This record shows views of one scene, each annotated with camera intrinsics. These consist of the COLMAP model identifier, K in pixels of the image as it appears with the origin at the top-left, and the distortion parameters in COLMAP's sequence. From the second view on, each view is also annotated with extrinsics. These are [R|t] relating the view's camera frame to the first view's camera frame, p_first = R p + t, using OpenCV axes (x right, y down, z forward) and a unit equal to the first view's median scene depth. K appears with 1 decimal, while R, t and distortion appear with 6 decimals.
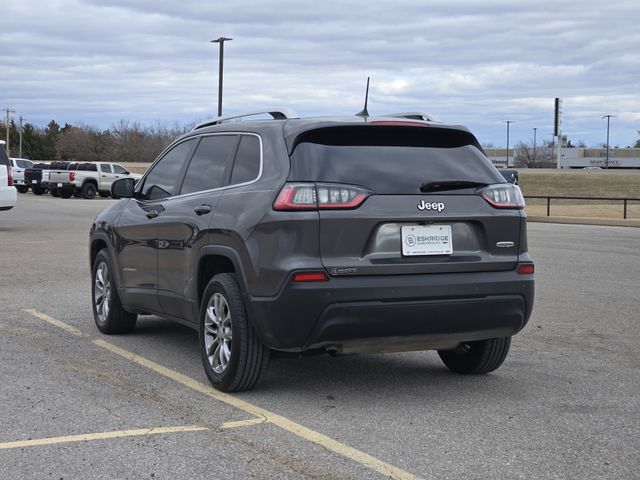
lens RADIAL K [[1200.9, 0, 293.8], [0, 1200.9, 238.3], [0, 0, 1]] dist [-0.409648, 3.540413]
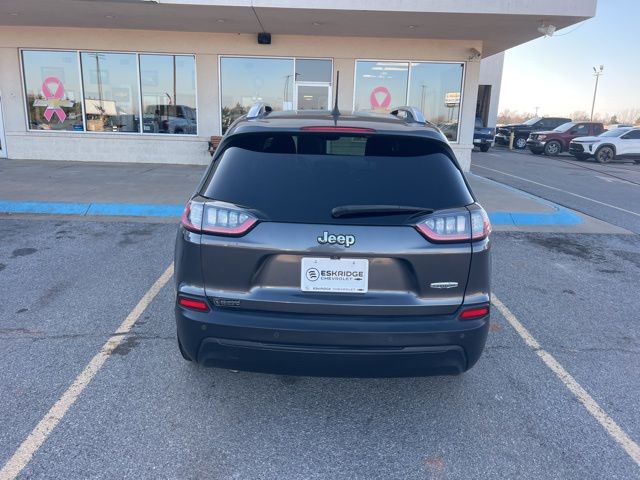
lens RADIAL K [[469.6, 0, 320.0], [0, 469.6, 240.0], [0, 0, 1]] dist [0.061410, -0.070959]
pose [[0.909511, 0.123704, -0.396845, 0.228570], [-0.044799, 0.978302, 0.202284, -0.089080], [0.413258, -0.166201, 0.895318, 0.686733]]
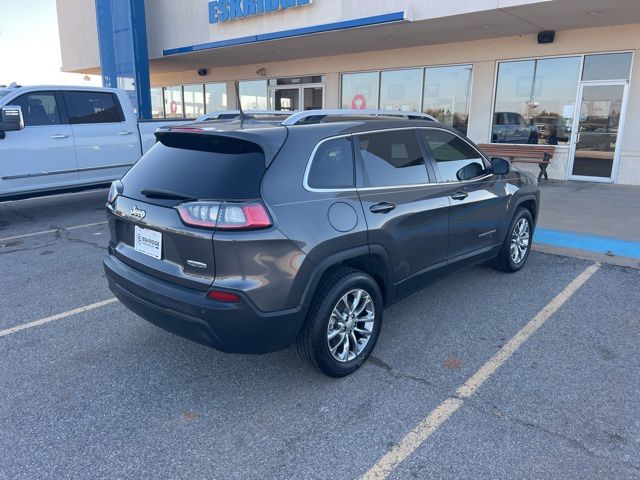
lens RADIAL K [[469.6, 0, 320.0], [0, 469.6, 240.0], [0, 0, 1]] dist [0.061410, -0.070959]
pose [[0.398957, 0.224606, -0.889036, 0.556983], [-0.054451, 0.973629, 0.221542, -0.104392], [0.915352, -0.039977, 0.400666, 0.953946]]
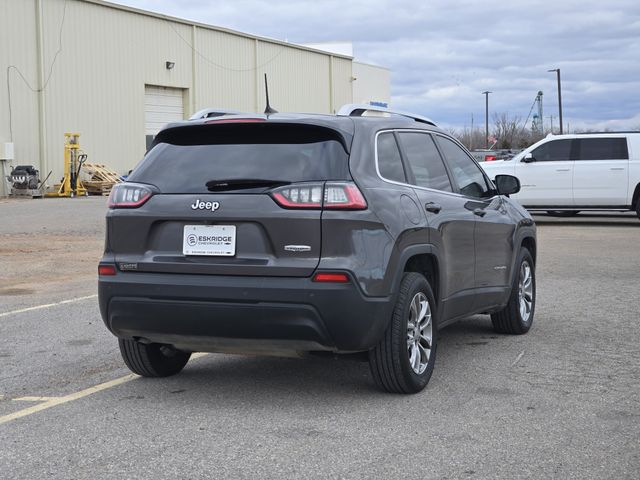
lens RADIAL K [[1200.9, 0, 293.8], [0, 1200.9, 238.3], [0, 0, 1]] dist [-0.409648, 3.540413]
pose [[0.676646, 0.031415, -0.735638, 0.864553], [-0.028957, 0.999452, 0.016046, -0.017461], [0.735738, 0.010444, 0.677185, 0.380641]]
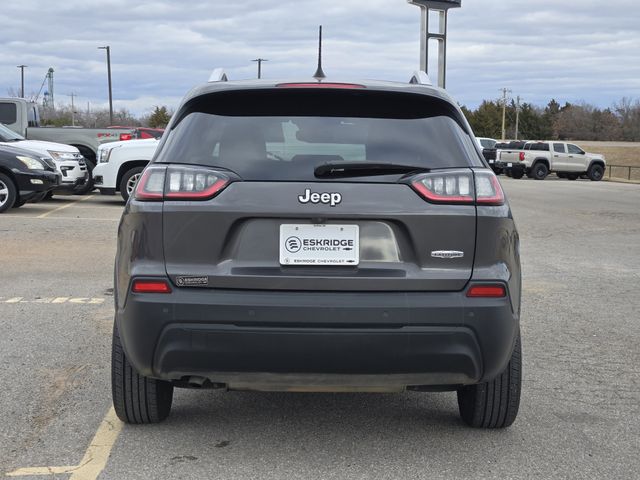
lens RADIAL K [[1200.9, 0, 293.8], [0, 1200.9, 238.3], [0, 0, 1]] dist [-0.409648, 3.540413]
pose [[0.911233, 0.036198, -0.410297, 0.390405], [-0.029170, 0.999301, 0.023379, -0.018551], [0.410856, -0.009335, 0.911652, 0.321973]]
